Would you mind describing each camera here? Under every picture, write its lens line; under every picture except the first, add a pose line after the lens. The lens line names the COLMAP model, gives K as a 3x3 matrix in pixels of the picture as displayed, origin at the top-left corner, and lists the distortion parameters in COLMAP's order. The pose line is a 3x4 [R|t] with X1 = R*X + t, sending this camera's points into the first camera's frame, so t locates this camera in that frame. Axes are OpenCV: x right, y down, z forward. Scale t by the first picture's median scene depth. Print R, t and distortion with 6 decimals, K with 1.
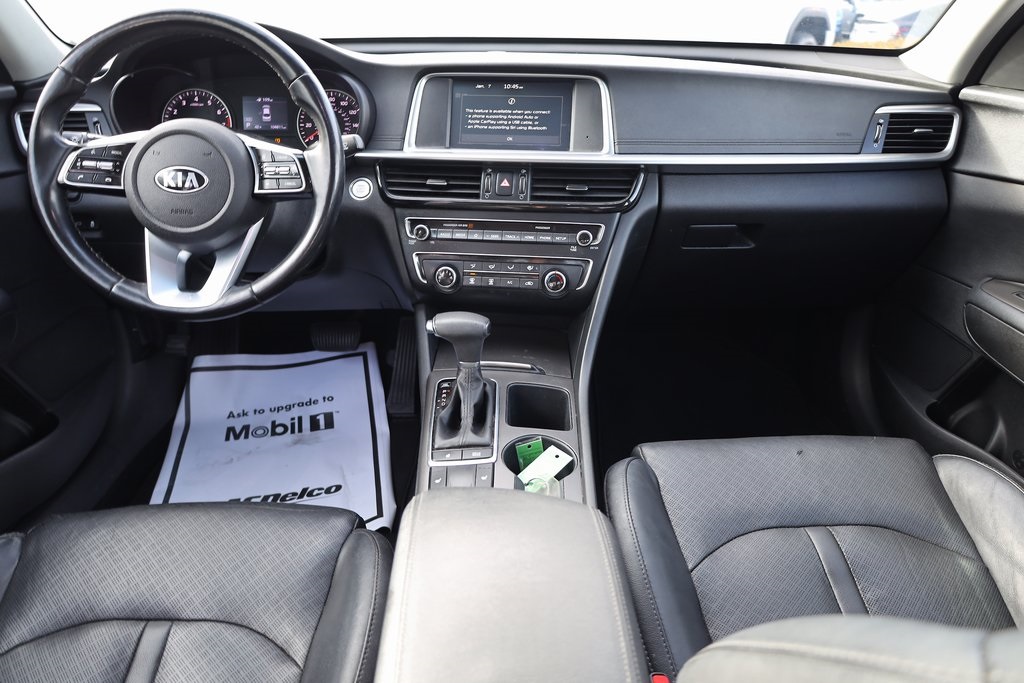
lens RADIAL K [[704.0, 0, 518.8], [0, 704.0, 346.1], [0, 0, 1]] dist [-0.021001, 0.010224]
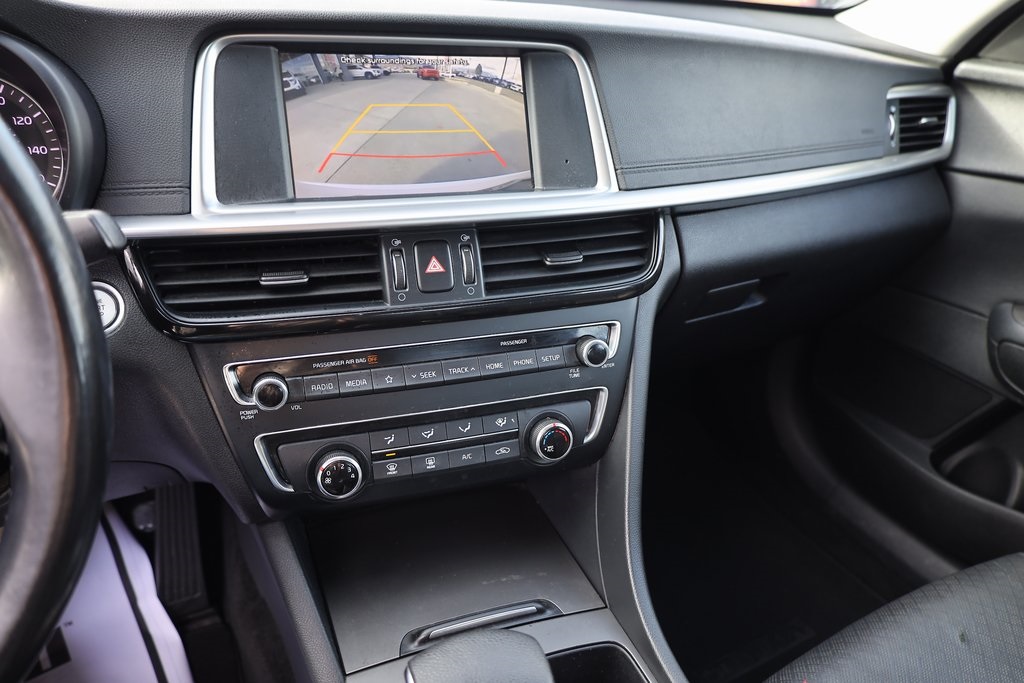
lens RADIAL K [[704.0, 0, 513.8], [0, 704.0, 342.3], [0, 0, 1]] dist [-0.021001, 0.010224]
pose [[0.903681, -0.161439, 0.396607, -0.170824], [0.139430, 0.986669, 0.083929, -0.210153], [-0.404869, -0.020546, 0.914144, 0.520218]]
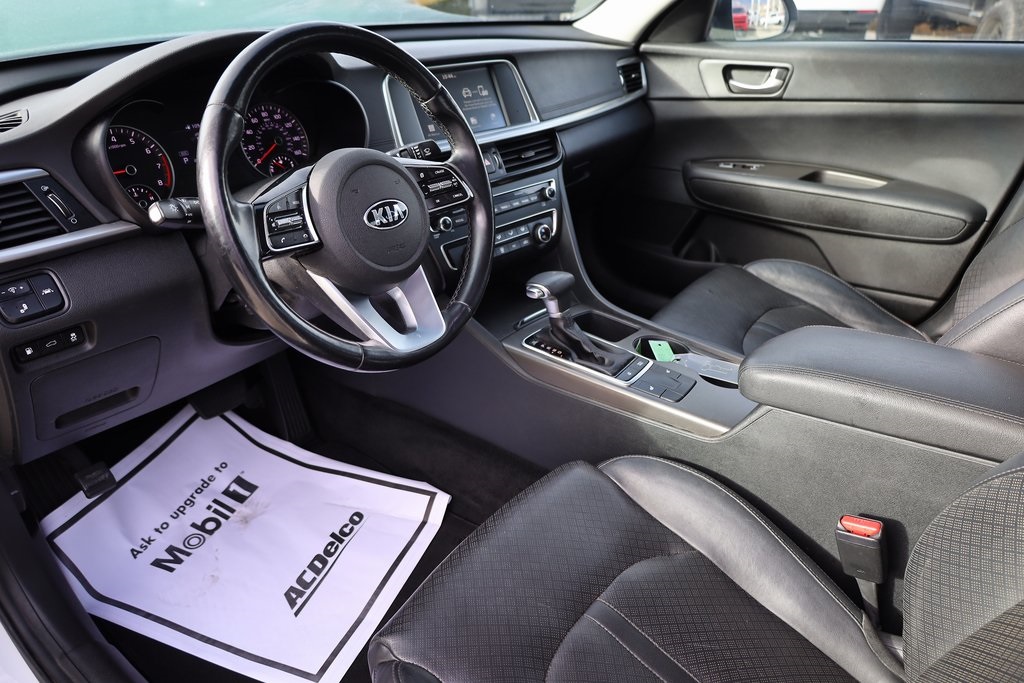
lens RADIAL K [[704.0, 0, 511.7], [0, 704.0, 348.0], [0, 0, 1]] dist [-0.021001, 0.010224]
pose [[0.632706, -0.372522, 0.678904, -0.856205], [0.336265, 0.921890, 0.192469, -0.159274], [-0.697574, 0.106515, 0.708551, 0.205646]]
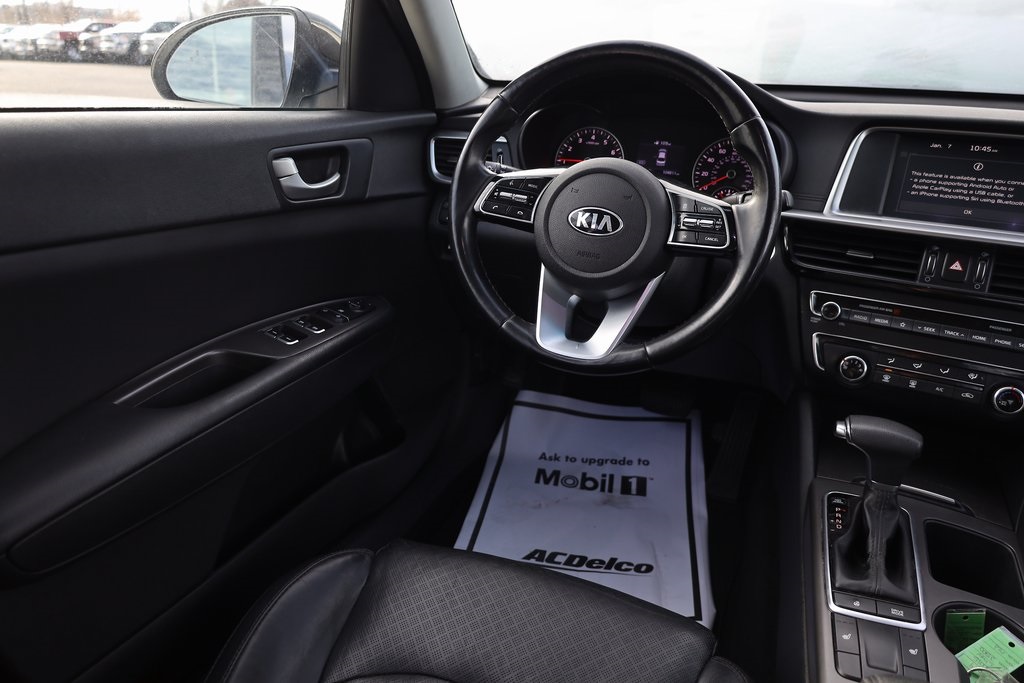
lens RADIAL K [[704.0, 0, 513.9], [0, 704.0, 346.8], [0, 0, 1]] dist [-0.021001, 0.010224]
pose [[0.915628, 0.169612, -0.364495, -0.172142], [-0.192691, 0.980871, -0.027616, -0.023385], [0.352839, 0.095521, 0.930796, 0.092565]]
